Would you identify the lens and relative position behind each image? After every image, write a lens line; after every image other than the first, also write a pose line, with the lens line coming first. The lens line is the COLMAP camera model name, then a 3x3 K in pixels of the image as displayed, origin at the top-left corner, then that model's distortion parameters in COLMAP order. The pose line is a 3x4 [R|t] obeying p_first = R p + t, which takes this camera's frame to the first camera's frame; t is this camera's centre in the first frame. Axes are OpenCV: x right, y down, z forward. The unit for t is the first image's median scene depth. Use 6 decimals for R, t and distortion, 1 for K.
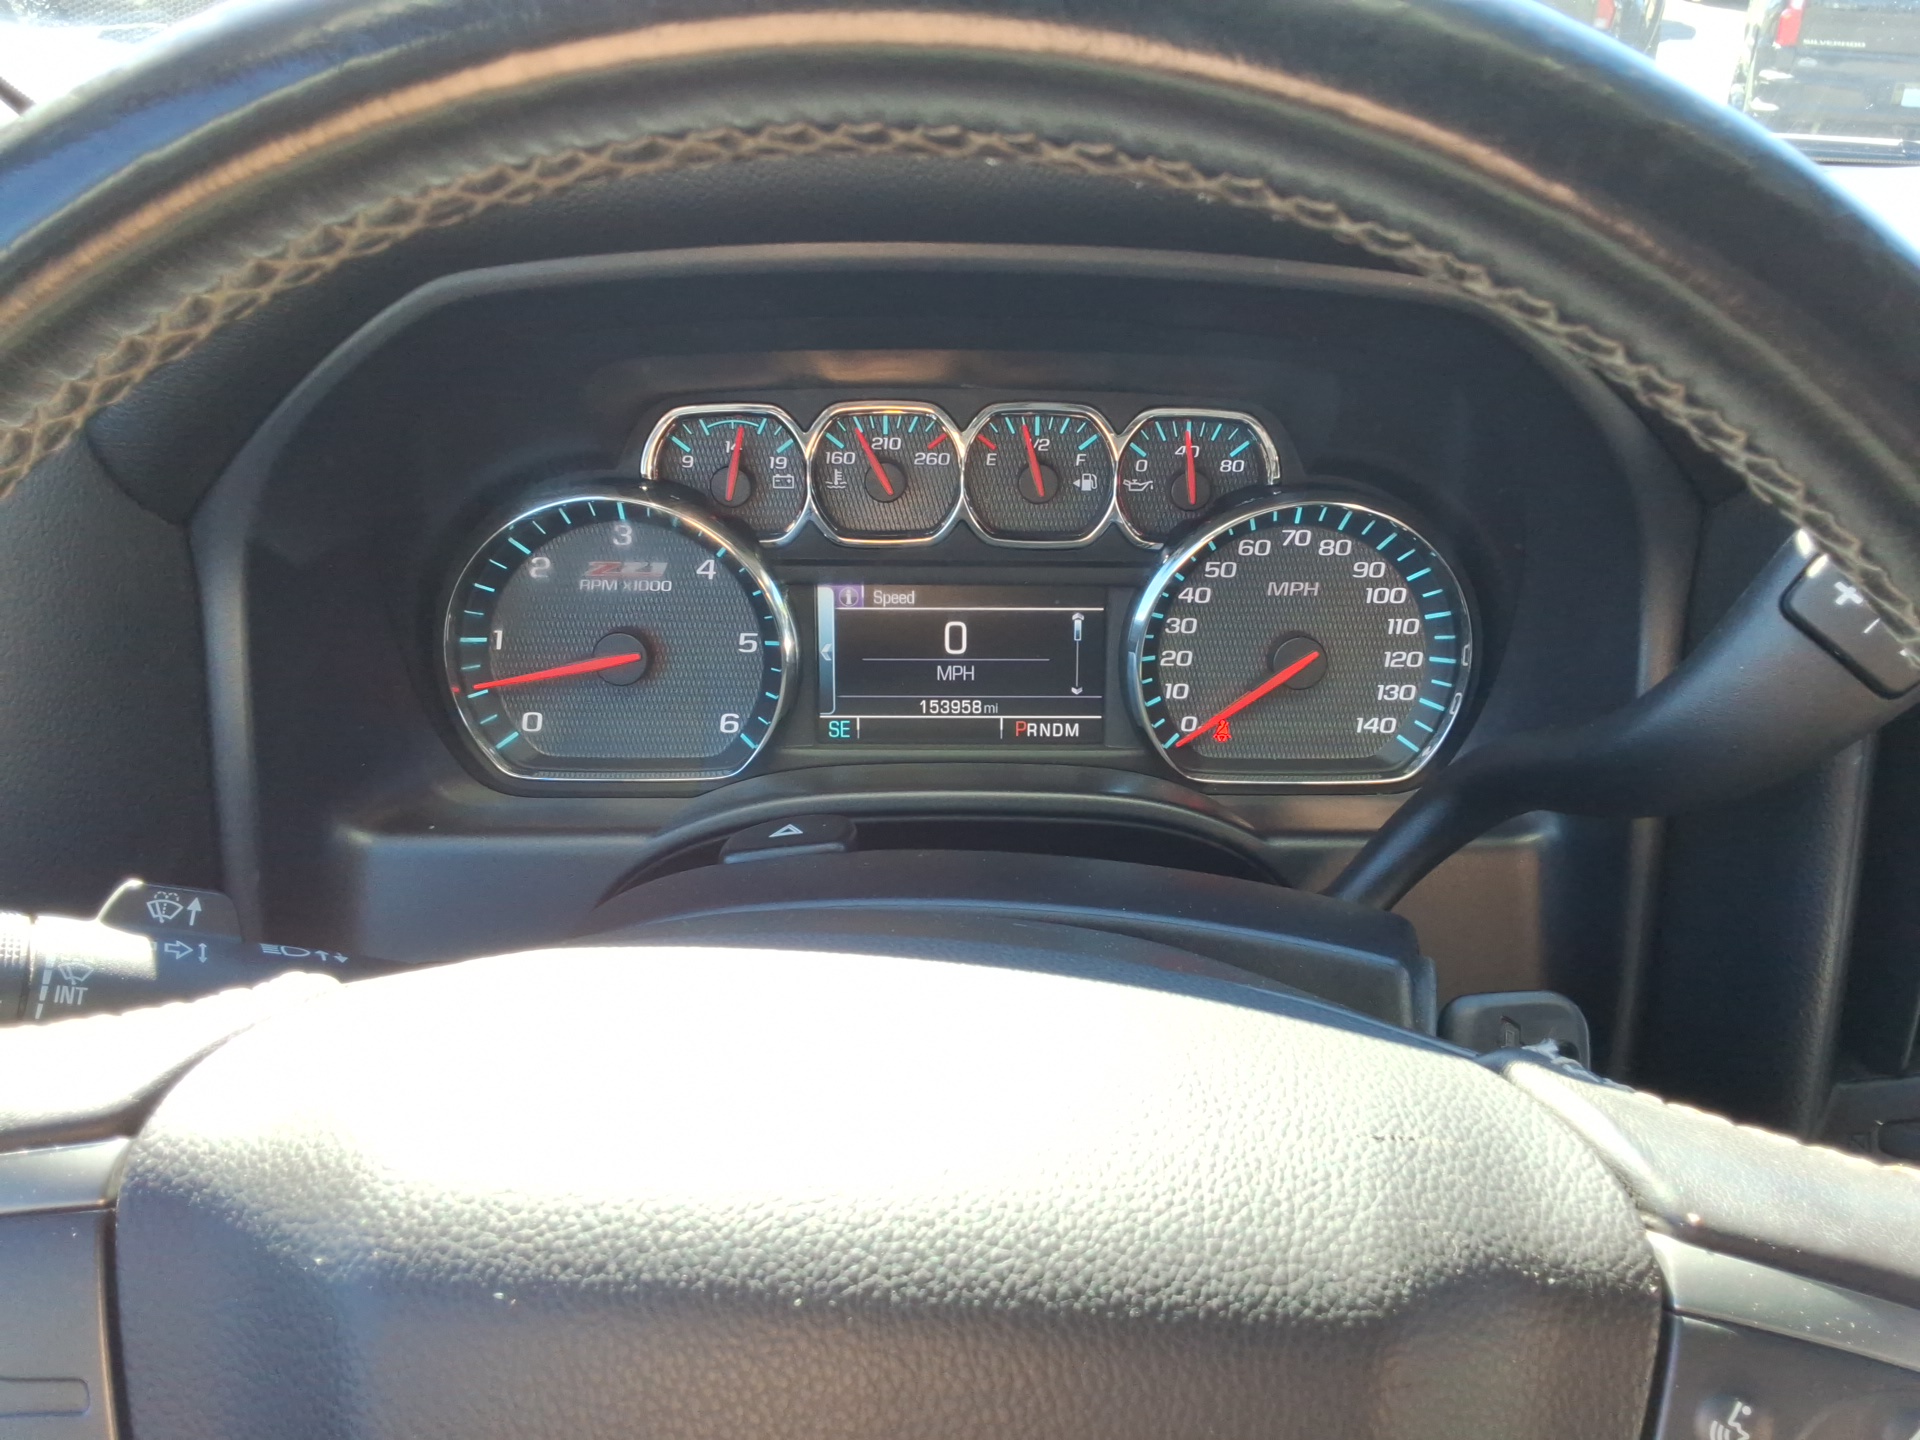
lens RADIAL K [[1540.9, 0, 985.4], [0, 1540.9, 711.6], [0, 0, 1]] dist [0.106731, -0.166457]
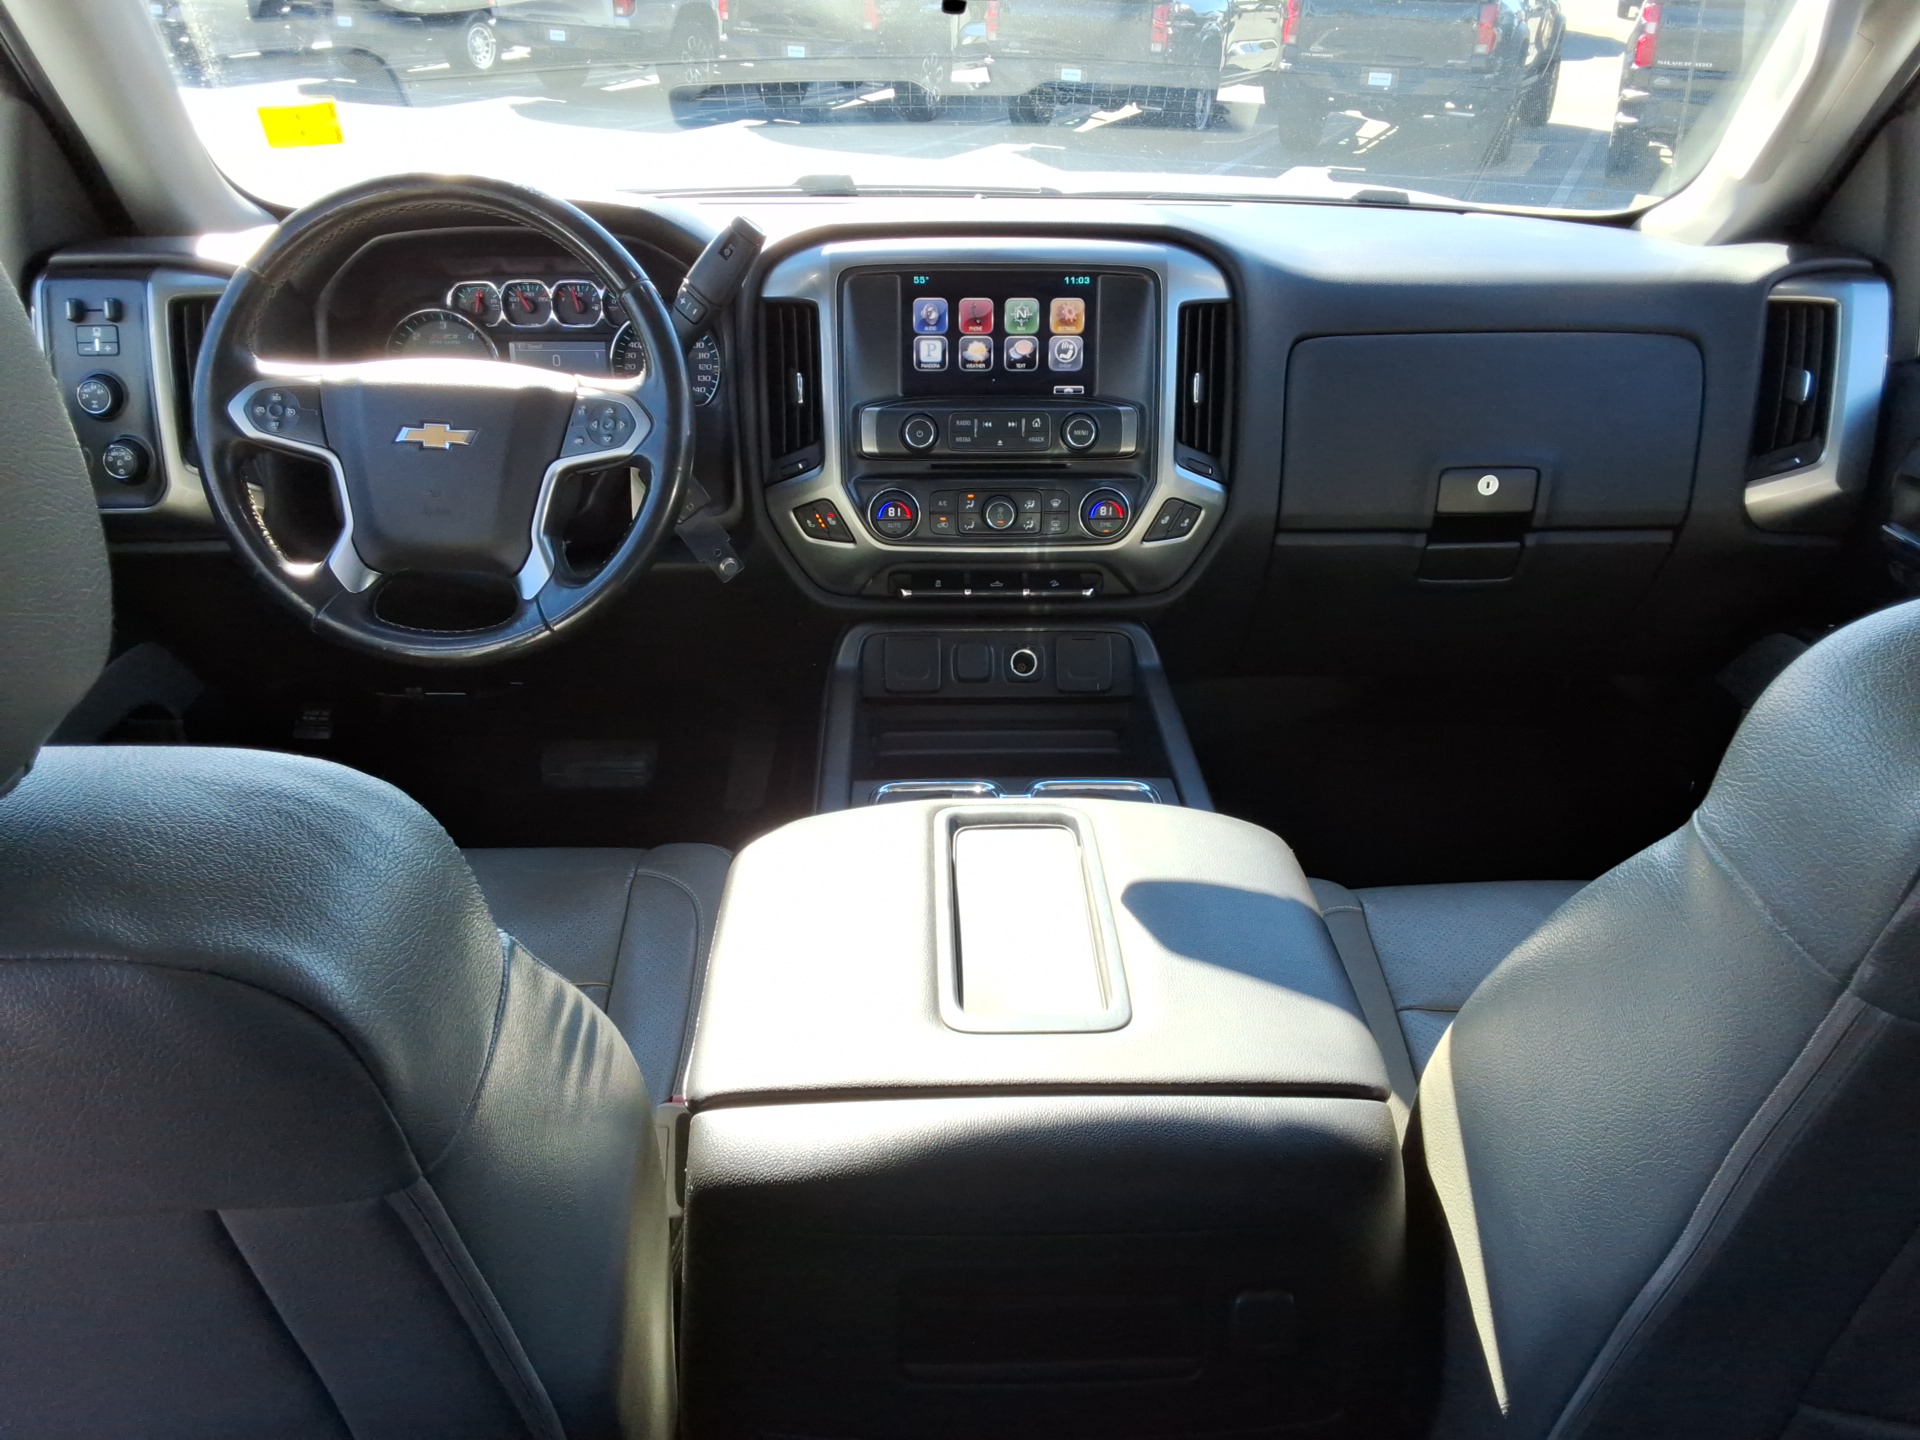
lens RADIAL K [[1568.0, 0, 1002.0], [0, 1568.0, 756.5], [0, 0, 1]] dist [0.047510, -0.077267]
pose [[0.999877, -0.014528, 0.005912, 0.837073], [0.014445, 0.999799, 0.013923, 0.707962], [-0.006113, -0.013836, 0.999886, -2.131115]]
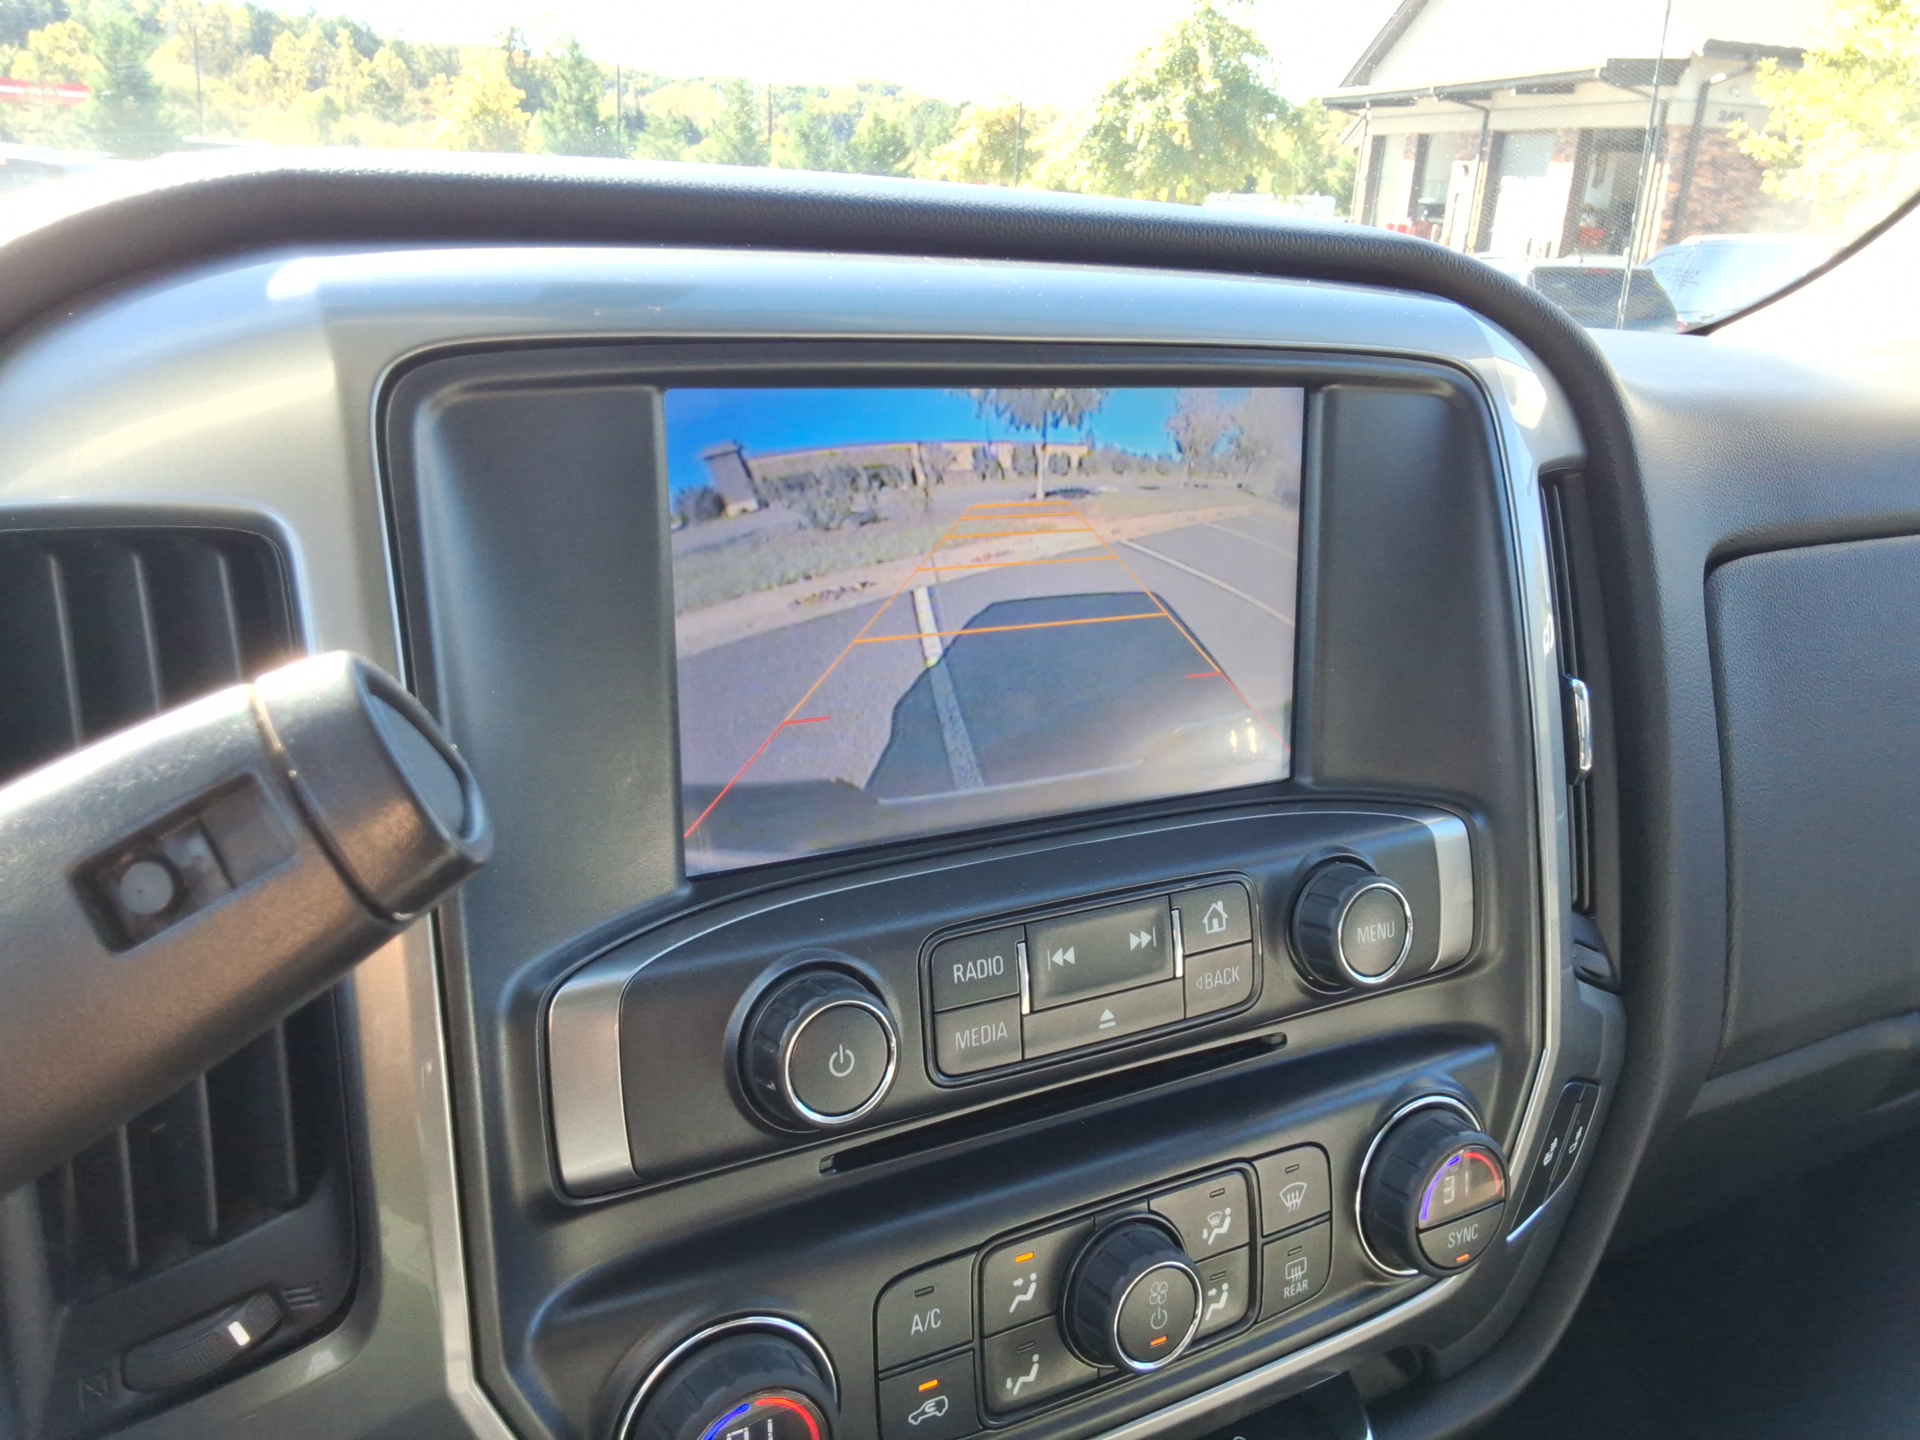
lens RADIAL K [[1540.9, 0, 981.4], [0, 1540.9, 709.1], [0, 0, 1]] dist [0.106731, -0.166457]
pose [[0.879806, -0.112549, 0.461817, 0.492393], [0.185244, 0.975933, -0.115065, 0.106427], [-0.437751, 0.186783, 0.879480, 0.111666]]
